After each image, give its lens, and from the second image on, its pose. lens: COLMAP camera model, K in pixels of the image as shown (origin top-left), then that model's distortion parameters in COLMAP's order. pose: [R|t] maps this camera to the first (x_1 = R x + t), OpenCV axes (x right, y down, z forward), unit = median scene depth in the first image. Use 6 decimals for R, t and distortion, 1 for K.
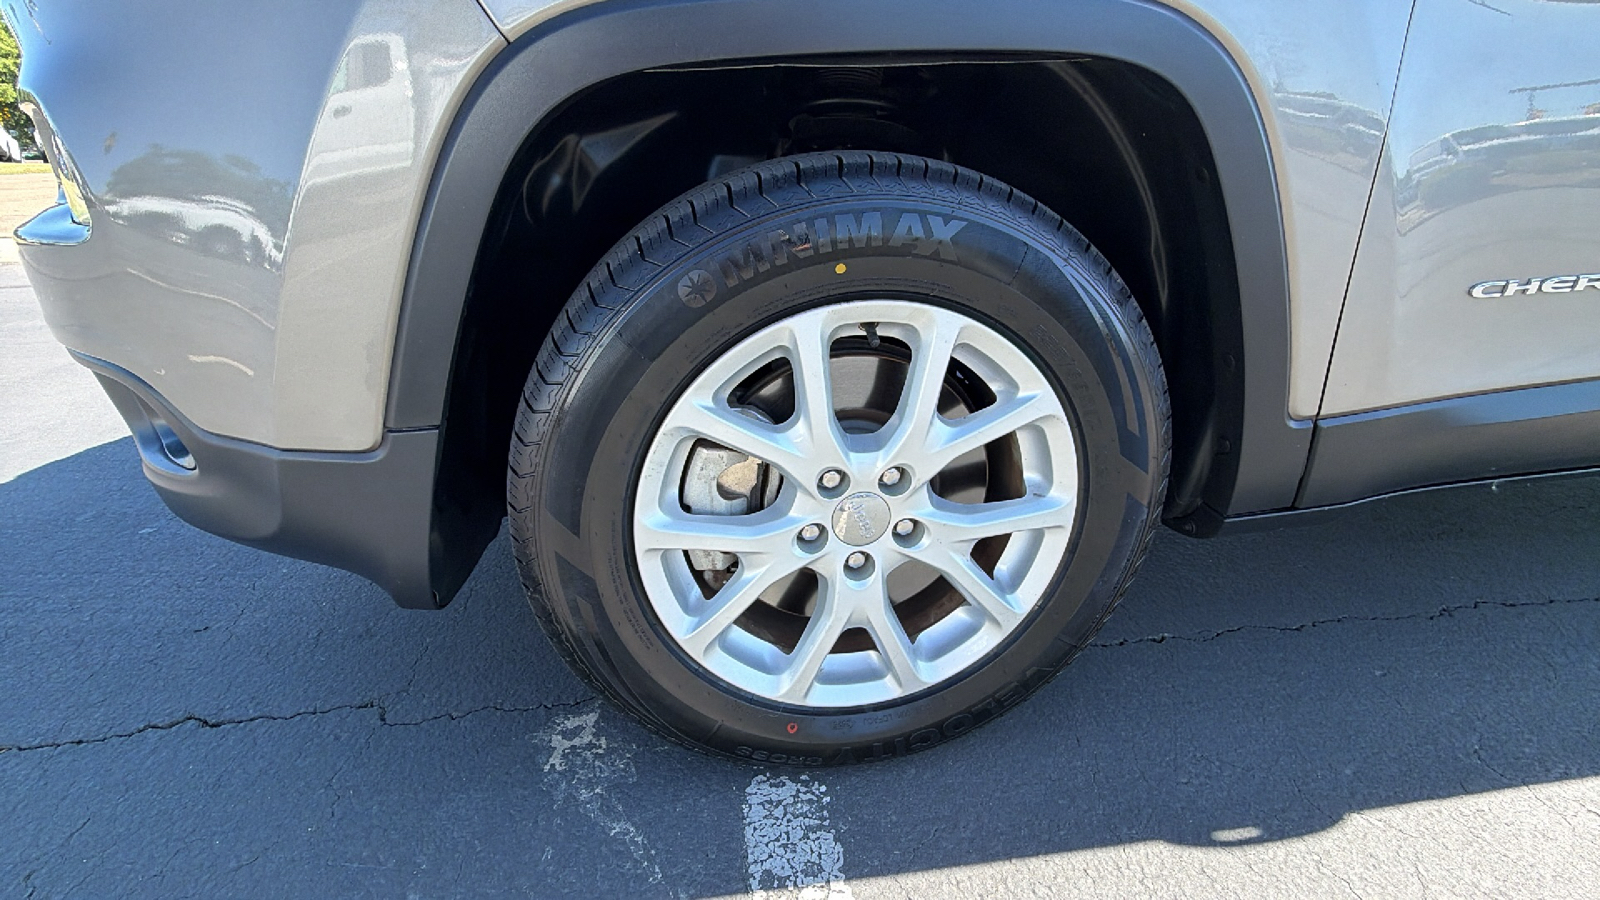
lens RADIAL K [[764.4, 0, 799.3], [0, 764.4, 456.0], [0, 0, 1]] dist [-0.007296, -0.000981]
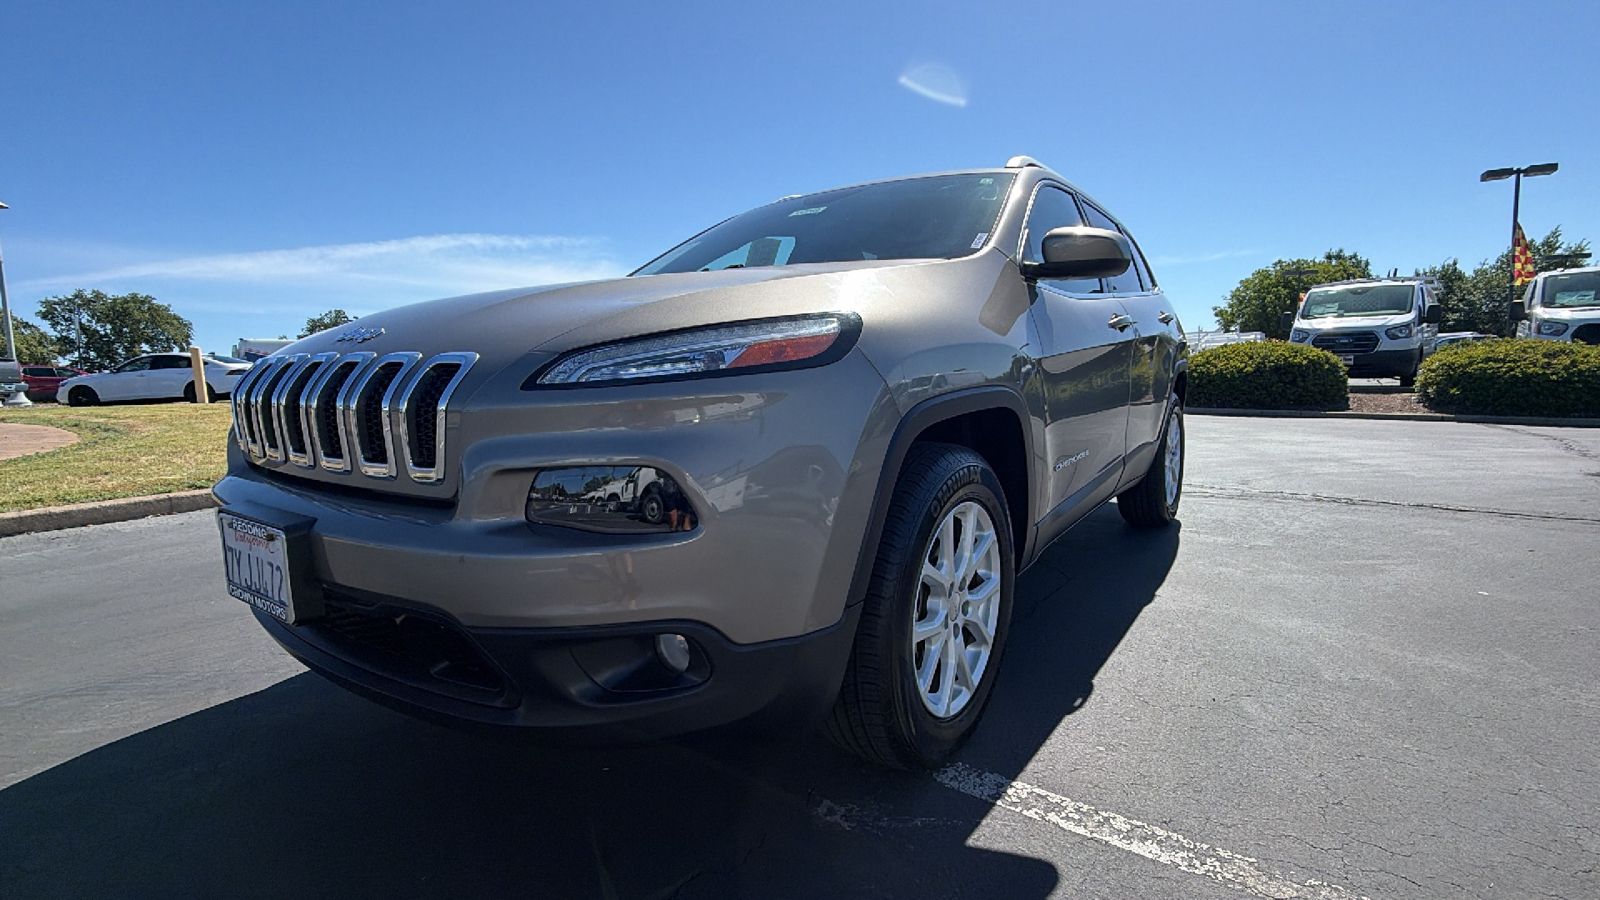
lens RADIAL K [[762.5, 0, 800.0], [0, 762.5, 450.0], [0, 0, 1]] dist [-0.000798, 0.000293]
pose [[0.689570, -0.095528, 0.717891, -1.601059], [0.303935, 0.937917, -0.167137, -0.092557], [-0.657356, 0.333445, 0.675794, -0.266166]]
